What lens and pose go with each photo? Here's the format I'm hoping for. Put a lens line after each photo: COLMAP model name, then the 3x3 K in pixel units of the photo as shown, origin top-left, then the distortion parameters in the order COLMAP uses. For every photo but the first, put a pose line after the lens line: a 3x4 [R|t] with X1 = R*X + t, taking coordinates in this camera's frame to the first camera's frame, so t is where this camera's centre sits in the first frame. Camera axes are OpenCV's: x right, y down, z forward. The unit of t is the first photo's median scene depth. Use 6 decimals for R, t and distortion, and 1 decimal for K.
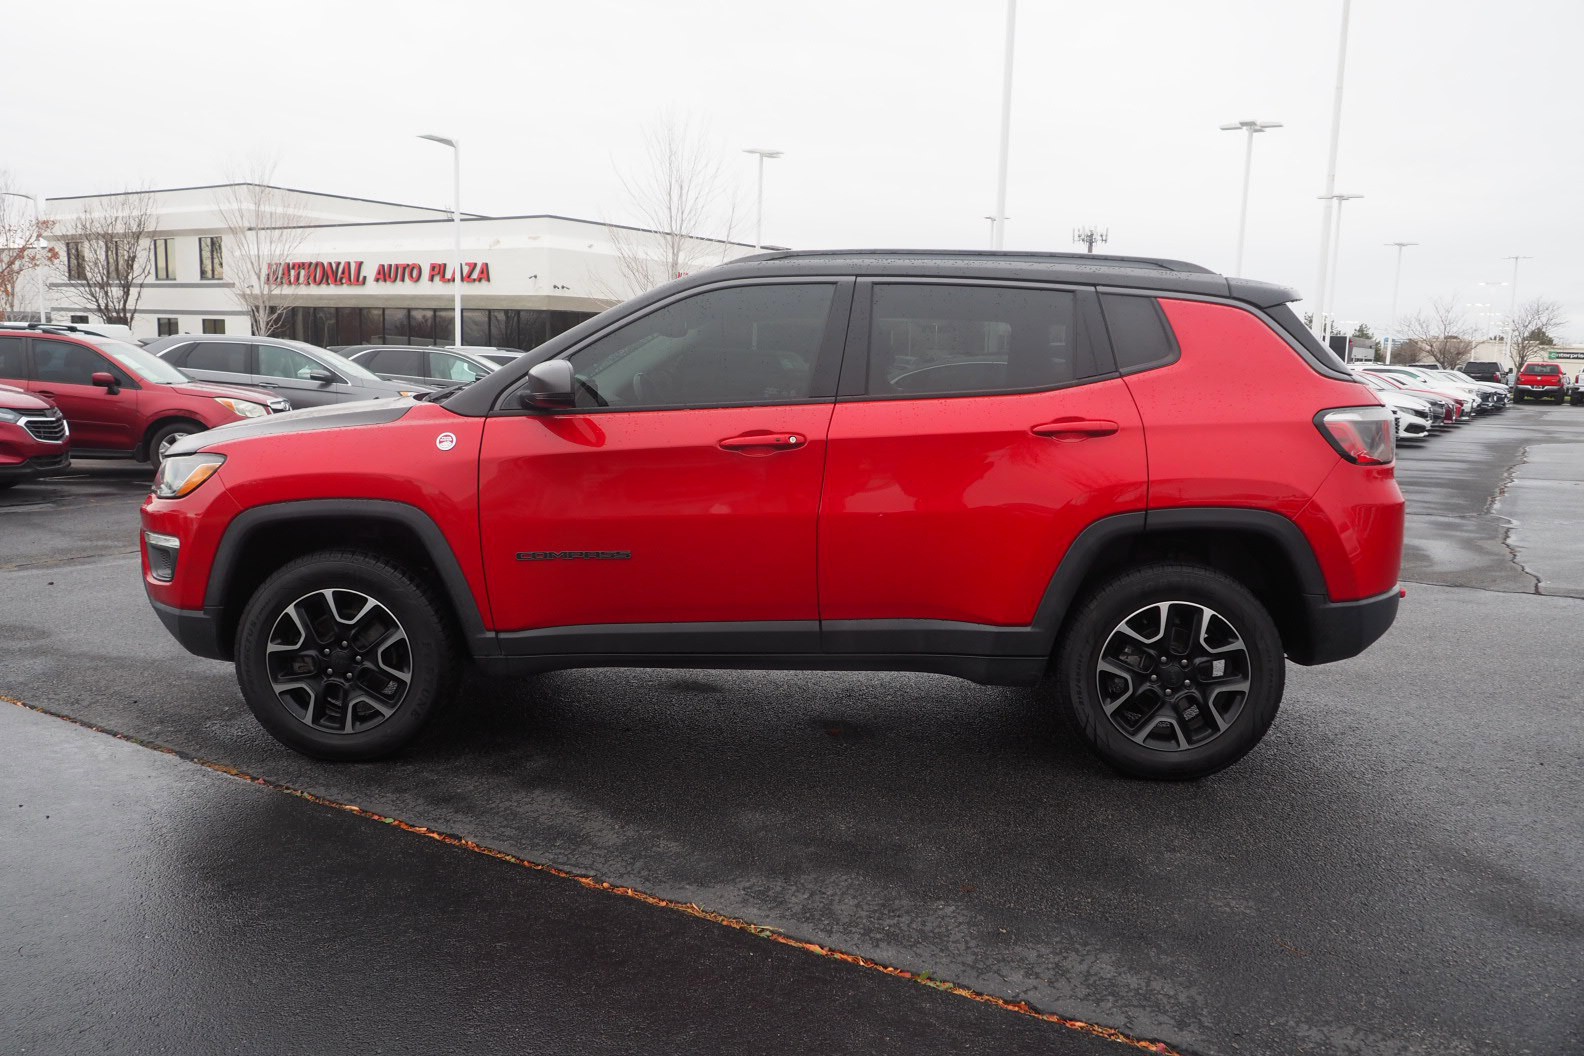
lens RADIAL K [[1173.4, 0, 792.9], [0, 1173.4, 536.4], [0, 0, 1]] dist [-0.001688, 0.007203]
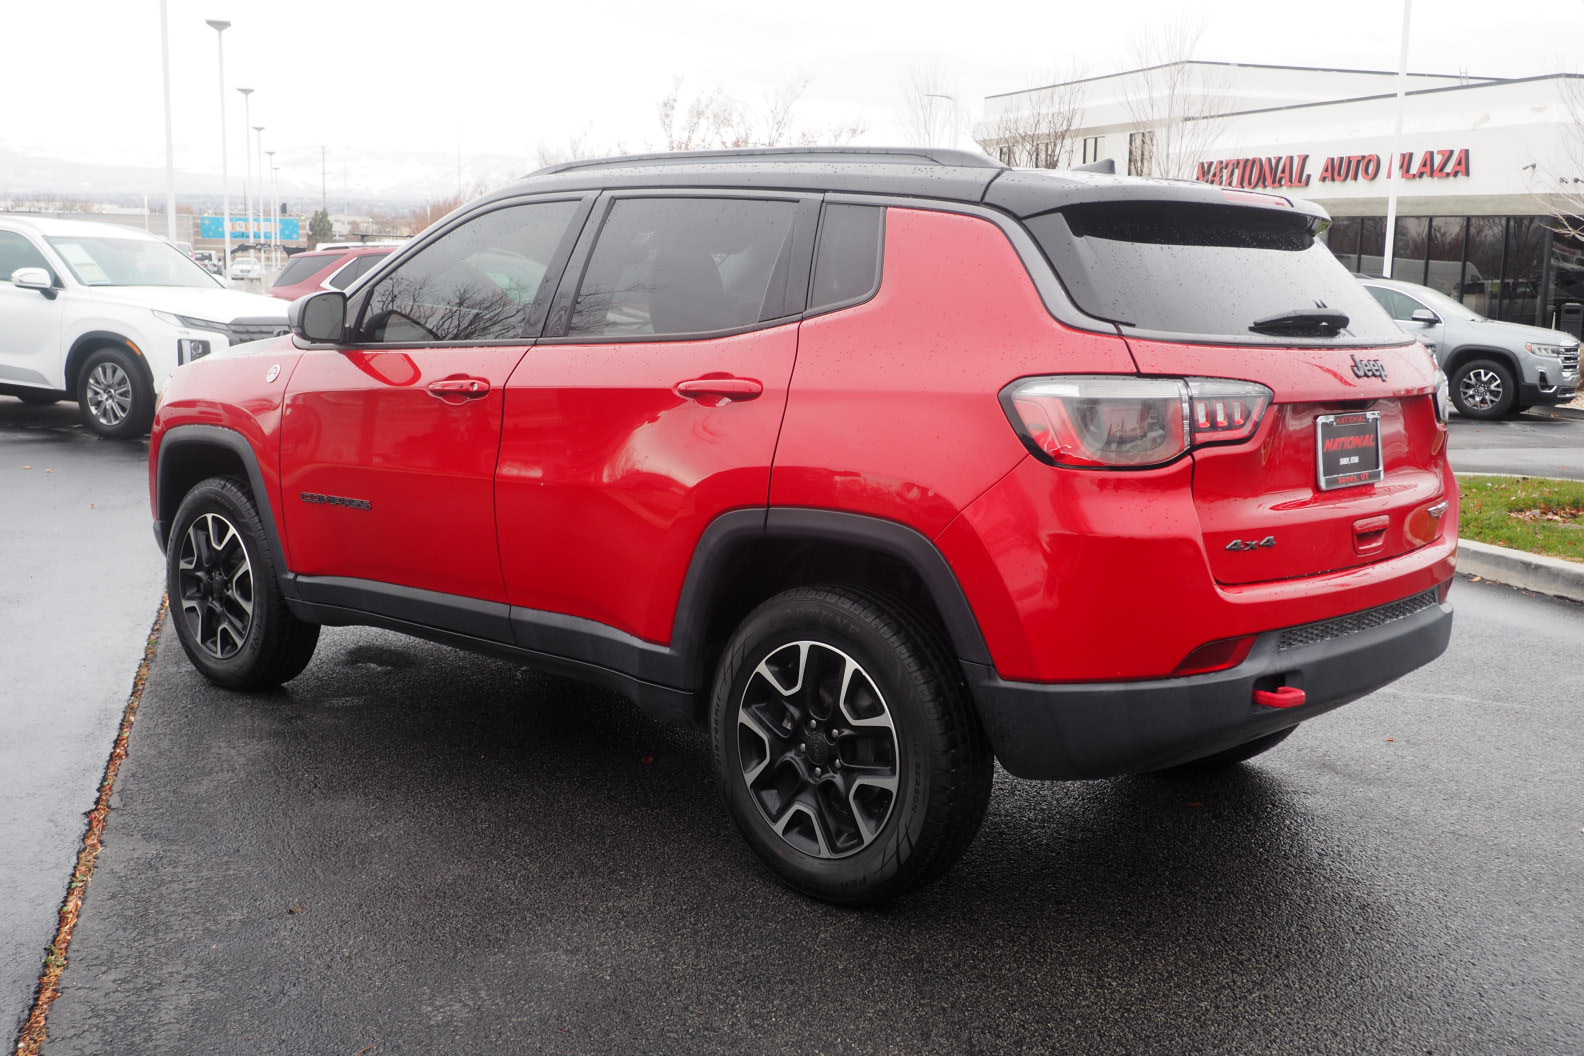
lens RADIAL K [[1621.8, 0, 793.3], [0, 1621.8, 525.4], [0, 0, 1]] dist [0.005291, 0.000000]
pose [[0.766640, 0.099692, -0.634291, 0.862434], [-0.102250, 0.994222, 0.032678, -0.041136], [0.633884, 0.039804, 0.772403, 0.226642]]
